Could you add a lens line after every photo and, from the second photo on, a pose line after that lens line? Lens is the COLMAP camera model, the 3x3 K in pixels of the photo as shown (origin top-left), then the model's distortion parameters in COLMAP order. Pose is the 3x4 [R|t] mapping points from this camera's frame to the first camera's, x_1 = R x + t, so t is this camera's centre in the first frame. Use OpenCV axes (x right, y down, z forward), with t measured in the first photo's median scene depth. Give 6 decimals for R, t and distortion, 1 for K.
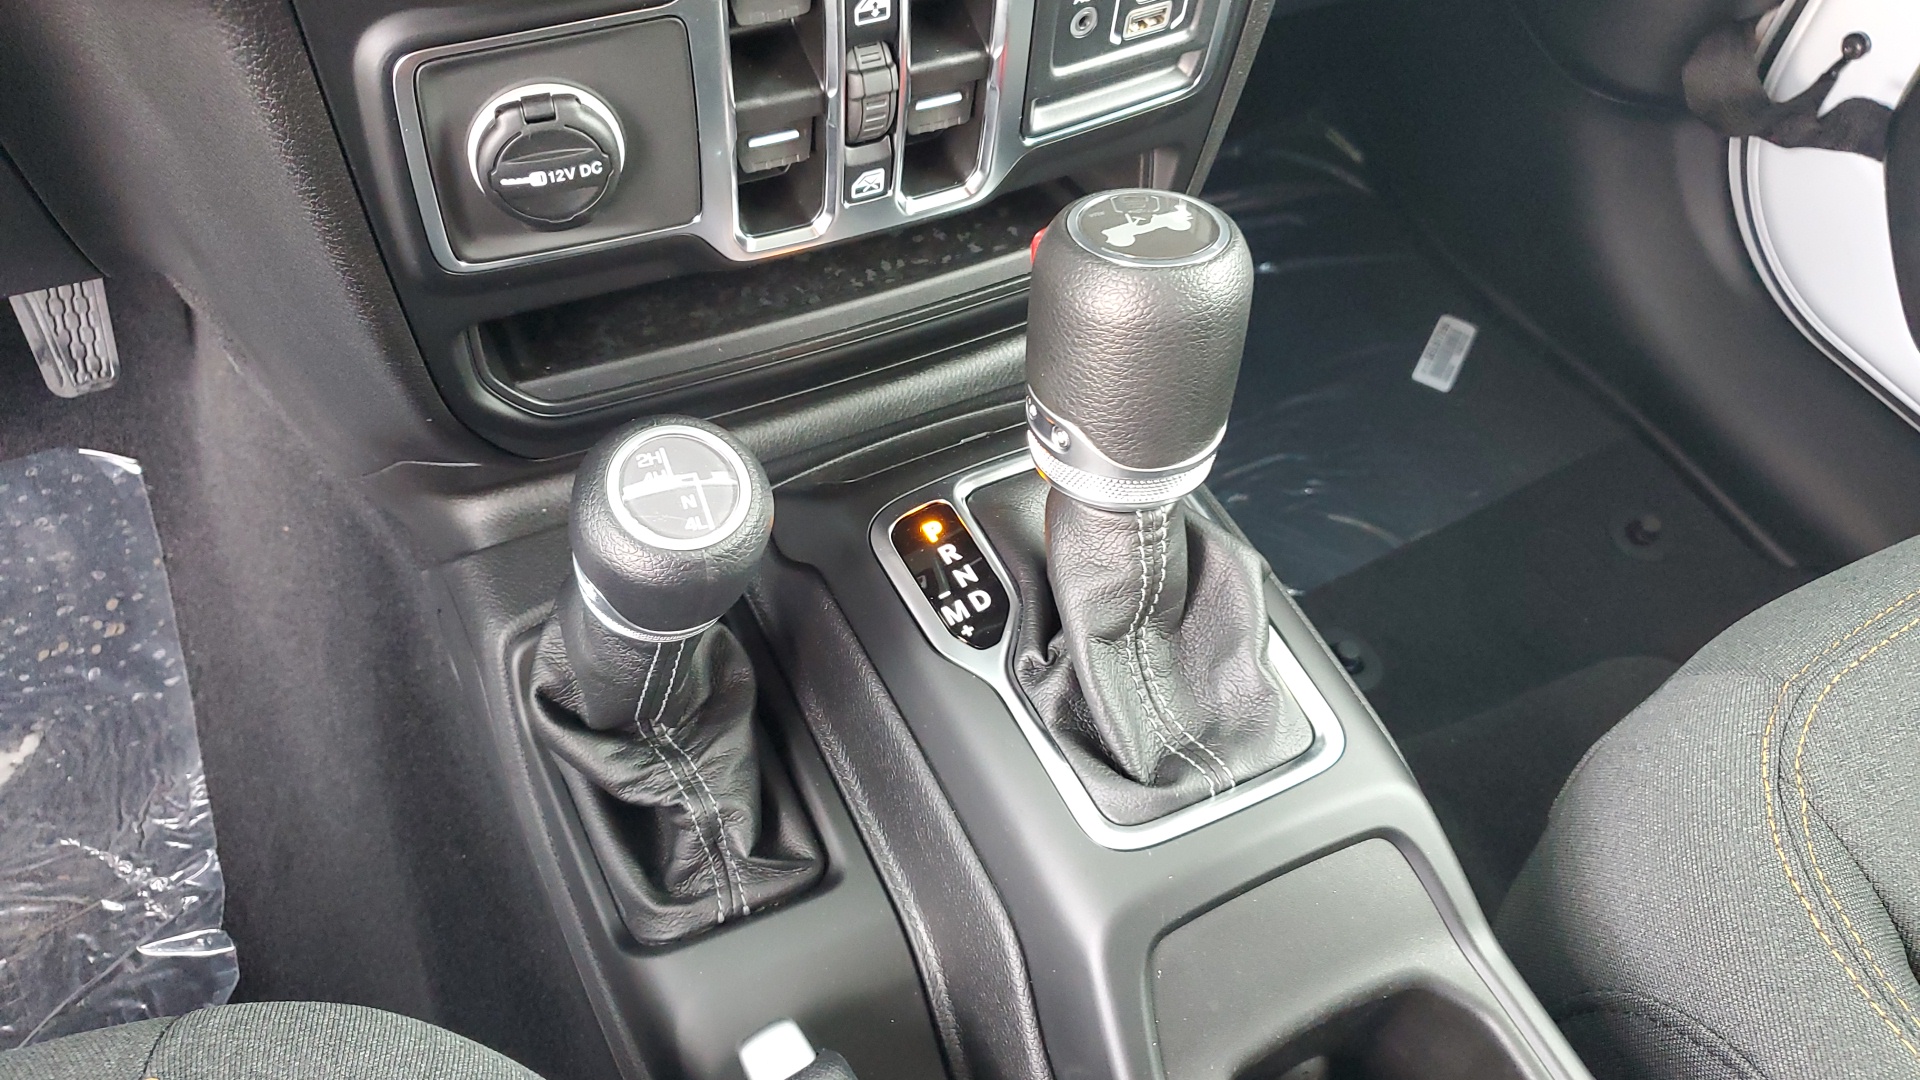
lens RADIAL K [[1513.9, 0, 955.5], [0, 1513.9, 512.6], [0, 0, 1]] dist [0.072429, -0.091856]
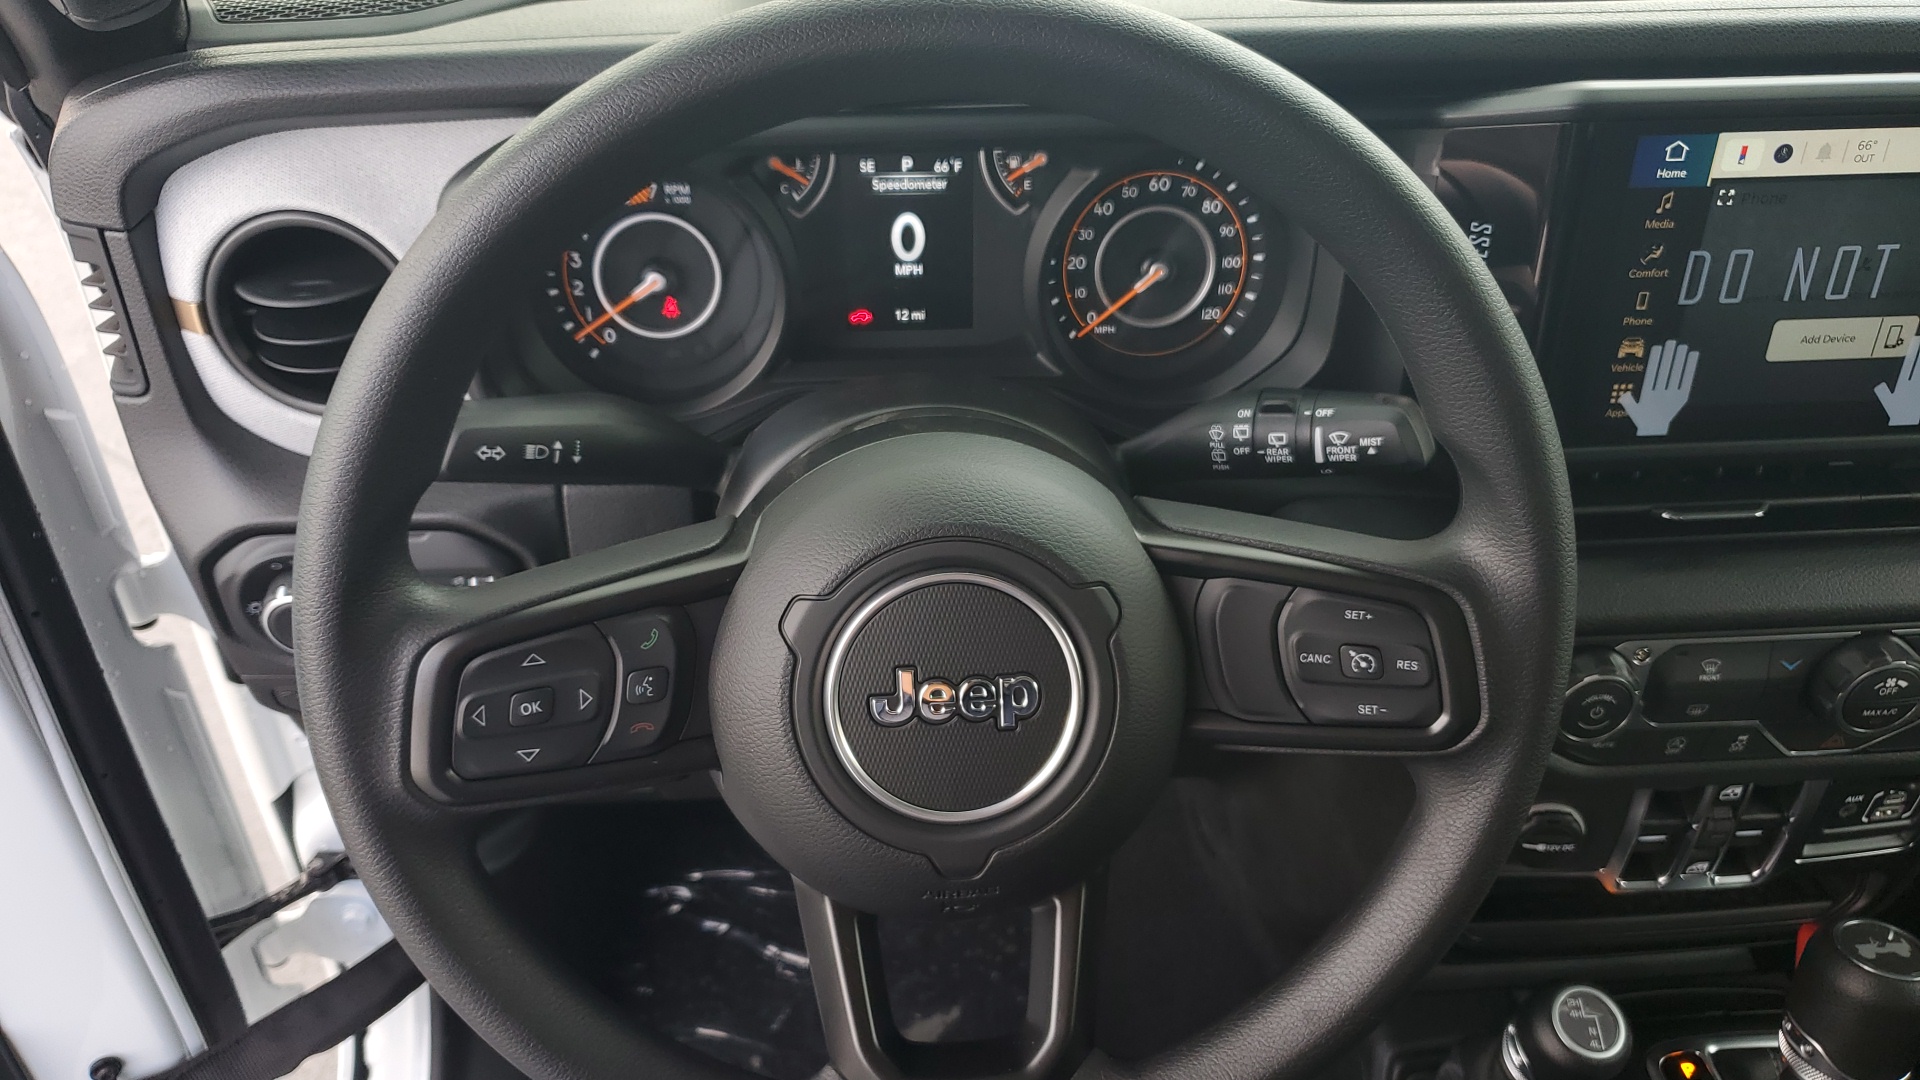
lens RADIAL K [[1513.9, 0, 941.6], [0, 1513.9, 552.4], [0, 0, 1]] dist [0.072429, -0.091856]
pose [[0.924127, 0.176437, -0.338908, -0.336052], [-0.245693, 0.953704, -0.173449, -0.039961], [0.292615, 0.243556, 0.924693, -1.022496]]
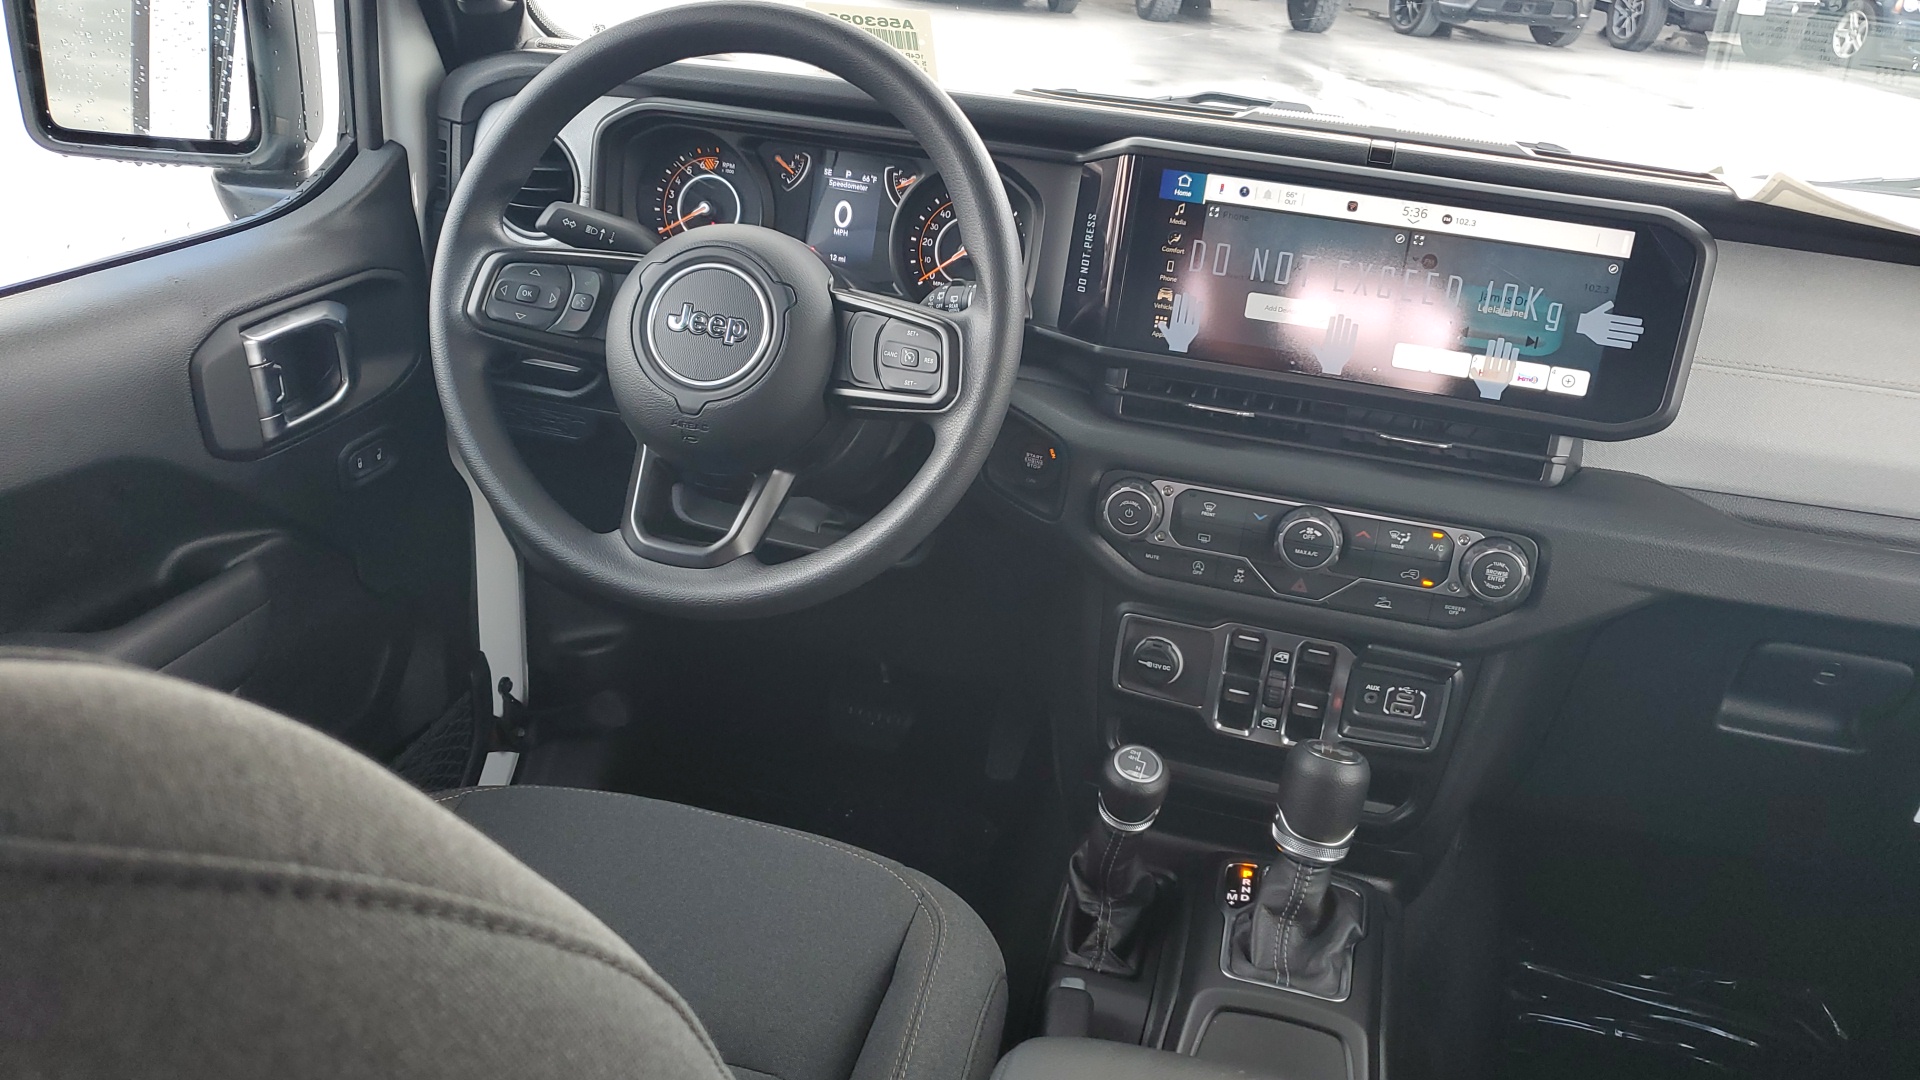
lens RADIAL K [[1513.9, 0, 945.6], [0, 1513.9, 568.9], [0, 0, 1]] dist [0.072429, -0.091856]
pose [[0.743564, 0.256585, -0.617476, 1.079349], [-0.525258, 0.795580, -0.301922, 0.656283], [0.413783, 0.548833, 0.726337, -1.279720]]
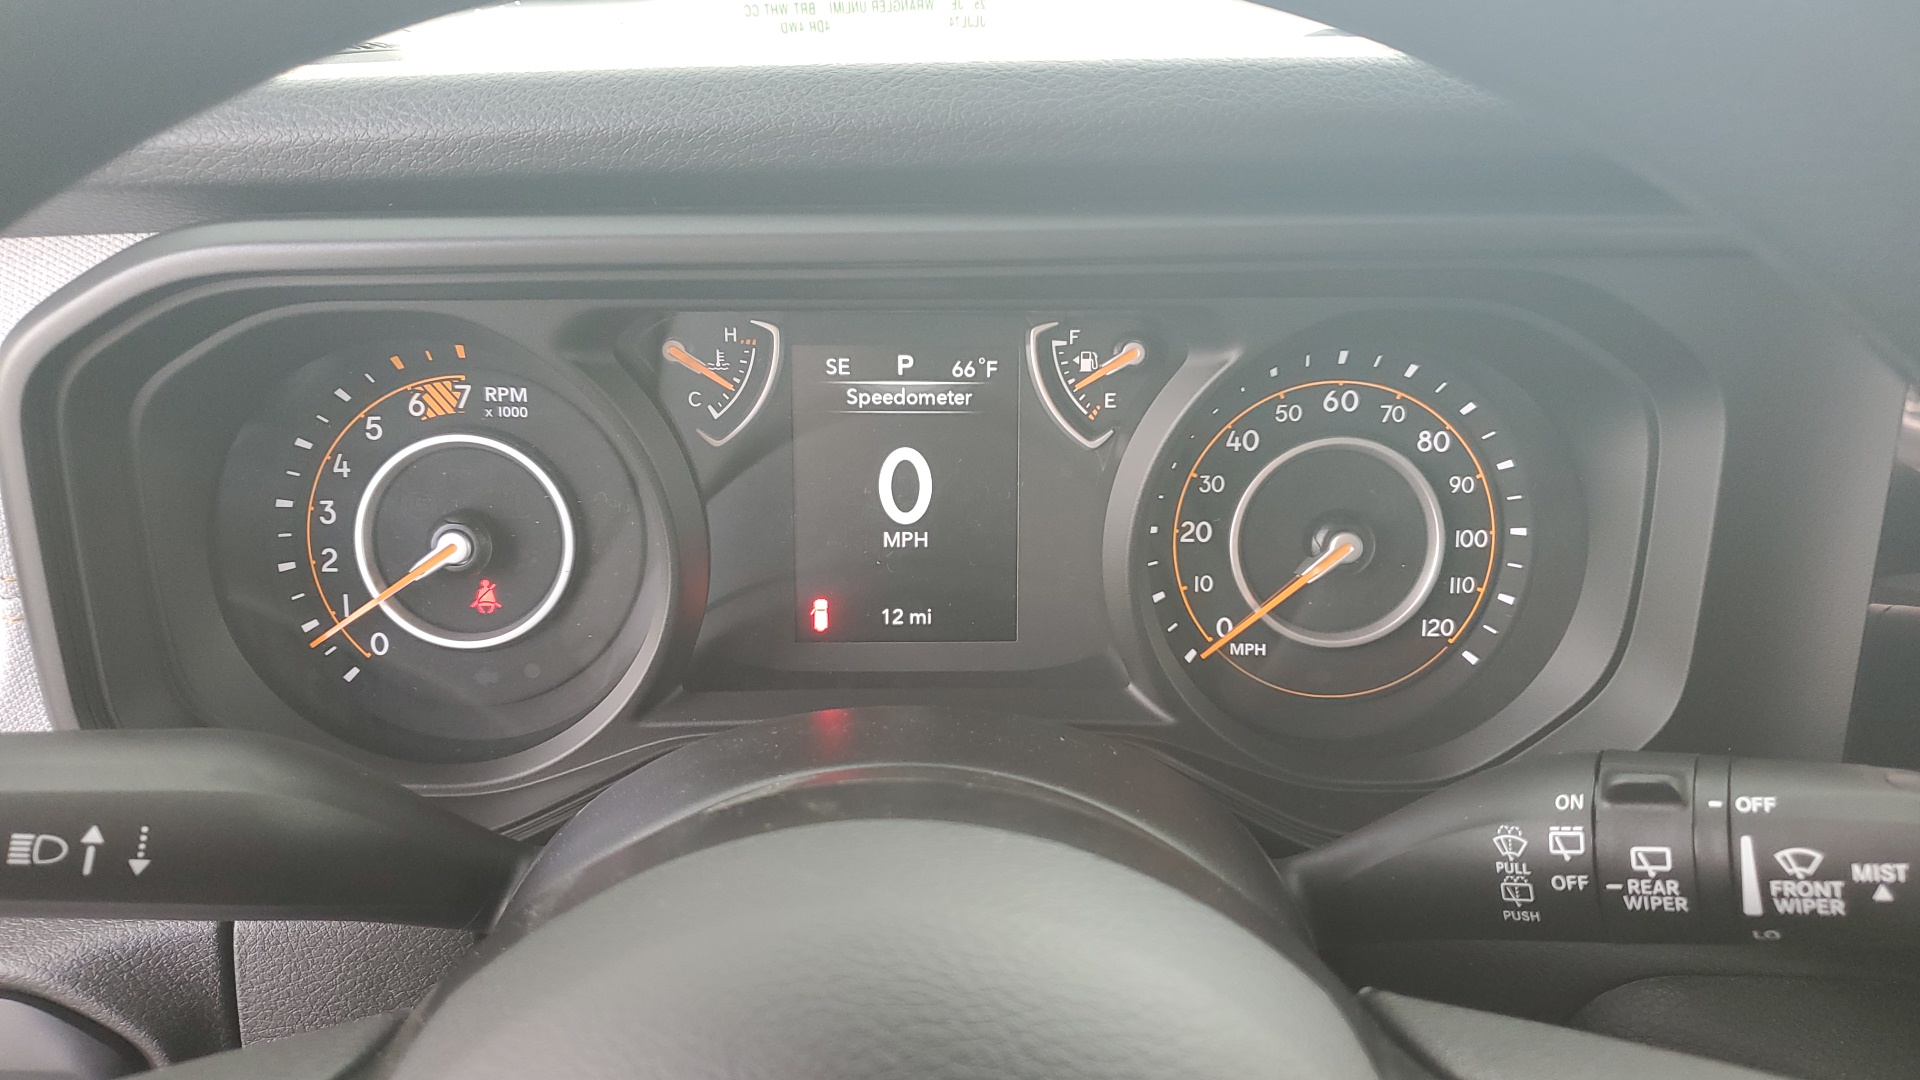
lens RADIAL K [[1513.9, 0, 943.6], [0, 1513.9, 551.1], [0, 0, 1]] dist [0.072429, -0.091856]
pose [[0.898147, 0.095445, -0.429212, -0.534748], [-0.282202, 0.873706, -0.396232, -0.219107], [0.337186, 0.476999, 0.811651, -0.393188]]
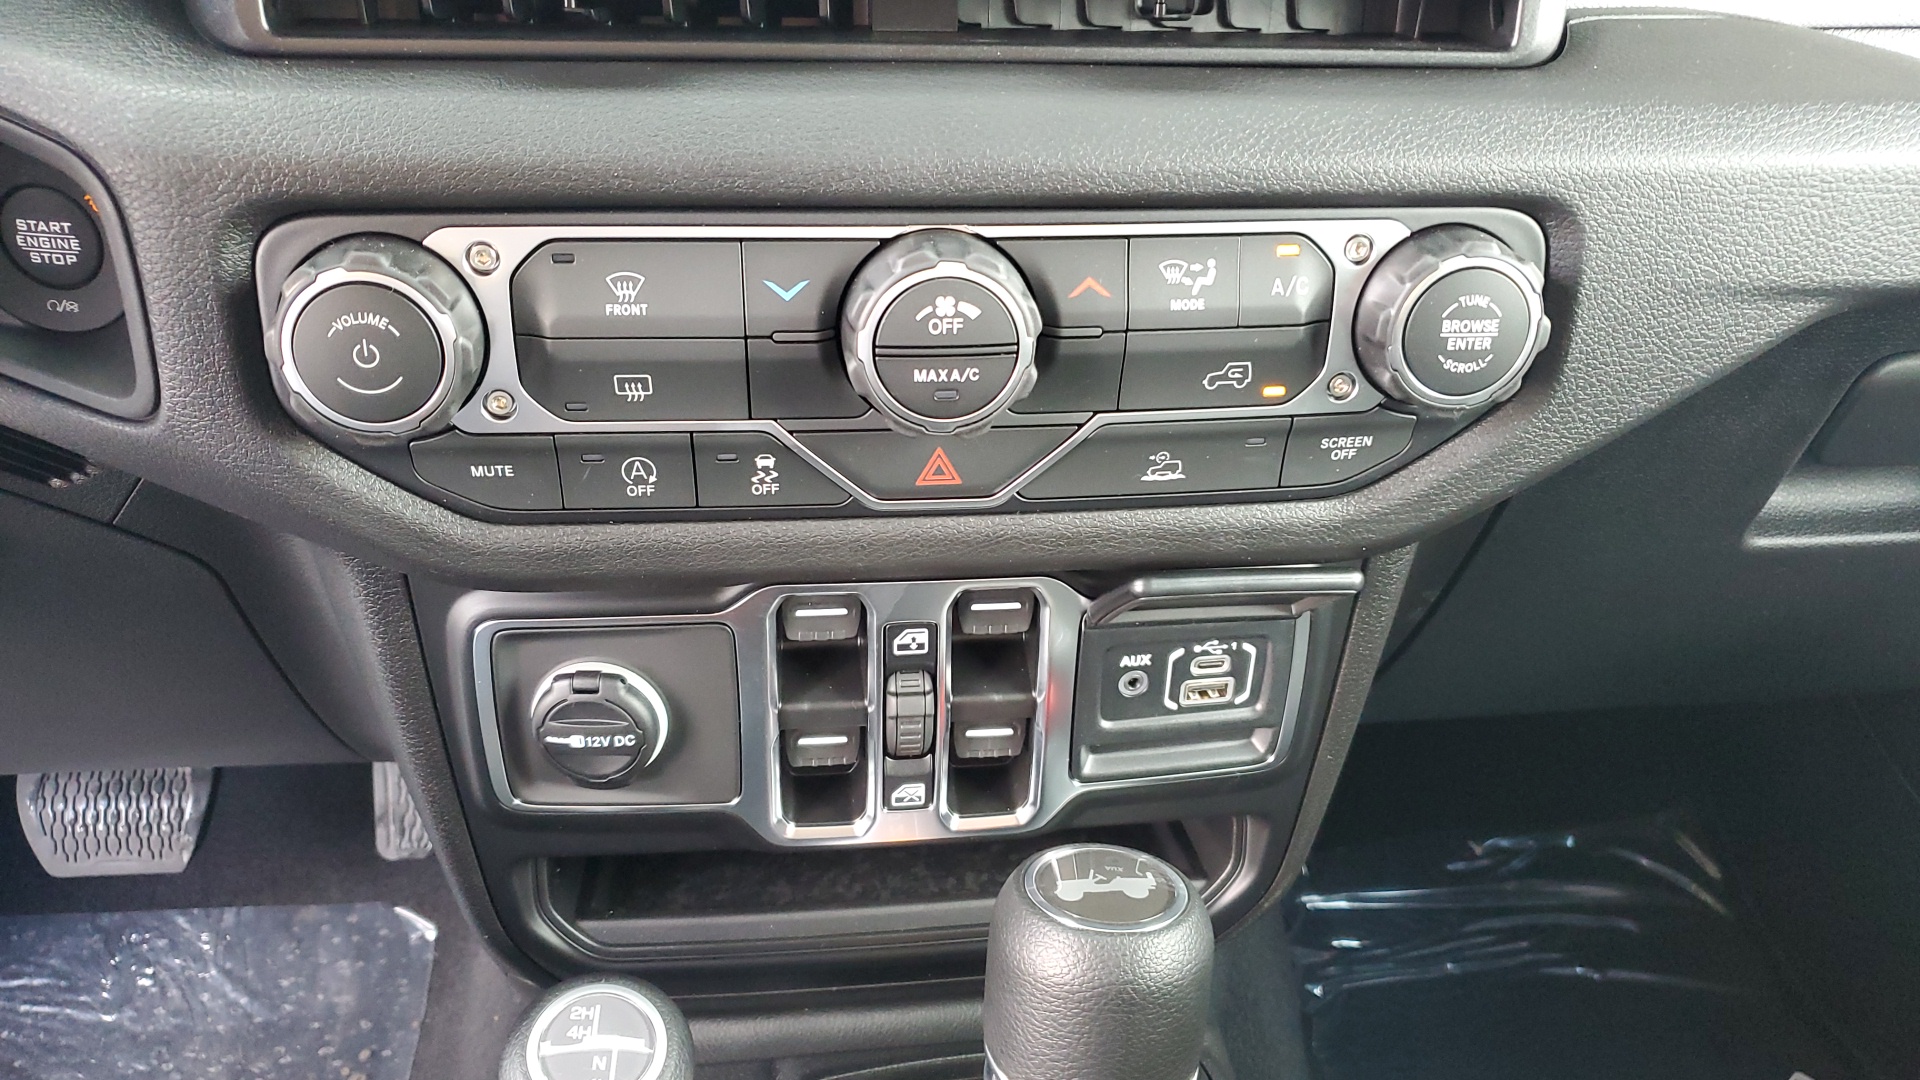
lens RADIAL K [[1513.9, 0, 973.6], [0, 1513.9, 564.5], [0, 0, 1]] dist [0.072429, -0.091856]
pose [[0.941484, 0.131295, -0.310435, 0.293236], [-0.230331, 0.923030, -0.308161, -0.050427], [0.246081, 0.361631, 0.899259, 0.003809]]
